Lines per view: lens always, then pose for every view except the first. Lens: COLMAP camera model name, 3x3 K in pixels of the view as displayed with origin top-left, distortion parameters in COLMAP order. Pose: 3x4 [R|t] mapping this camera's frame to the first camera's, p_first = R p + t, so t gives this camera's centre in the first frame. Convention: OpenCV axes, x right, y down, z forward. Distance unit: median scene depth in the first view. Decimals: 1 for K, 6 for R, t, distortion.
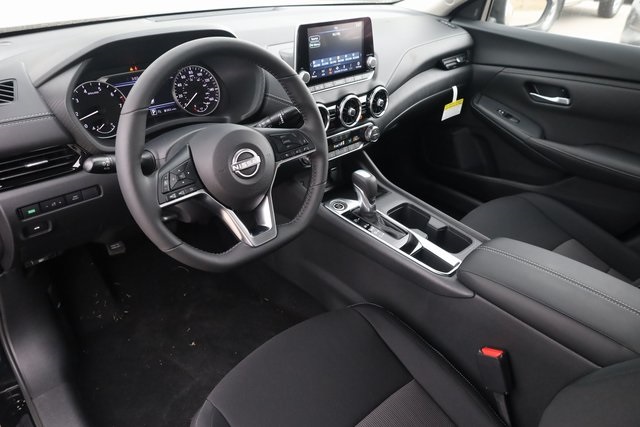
lens RADIAL K [[425.3, 0, 320.0], [0, 425.3, 213.5], [0, 0, 1]] dist [-0.008611, -0.001536]
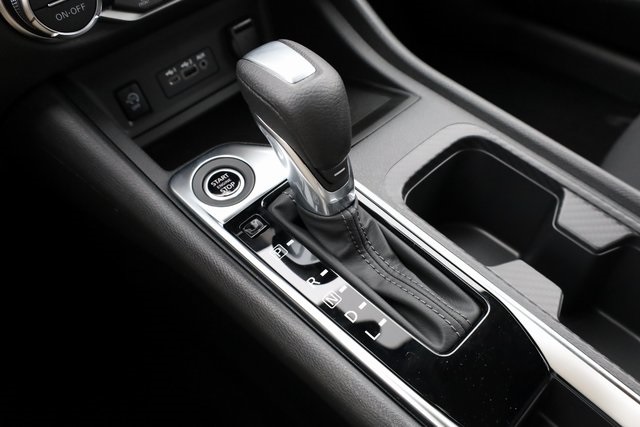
lens RADIAL K [[505.7, 0, 320.0], [0, 505.7, 213.5], [0, 0, 1]] dist [-0.001685, 0.000704]
pose [[0.995522, -0.068544, -0.065095, 0.133956], [0.084744, 0.952253, 0.293312, -0.093890], [0.041882, -0.297515, 0.953798, 0.728613]]
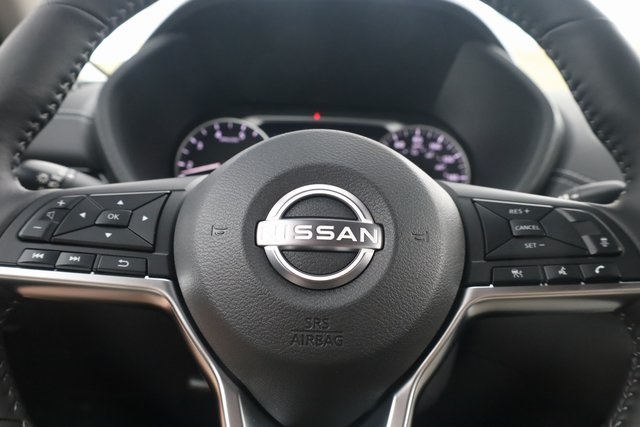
lens RADIAL K [[524.1, 0, 320.0], [0, 524.1, 213.5], [0, 0, 1]] dist [0.000572, -0.000826]
pose [[0.725996, 0.065943, -0.684530, 0.043047], [-0.373402, 0.873679, -0.311858, -0.015713], [0.577495, 0.482012, 0.658911, 0.535799]]
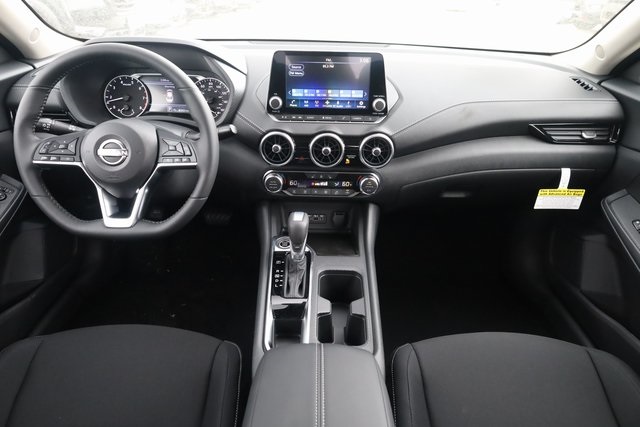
lens RADIAL K [[425.3, 0, 320.0], [0, 425.3, 213.5], [0, 0, 1]] dist [-0.008611, -0.001536]
pose [[0.734138, 0.310297, -0.603951, 0.677744], [-0.368398, 0.929197, 0.029592, -0.142592], [0.570372, 0.200770, 0.796472, 0.310516]]
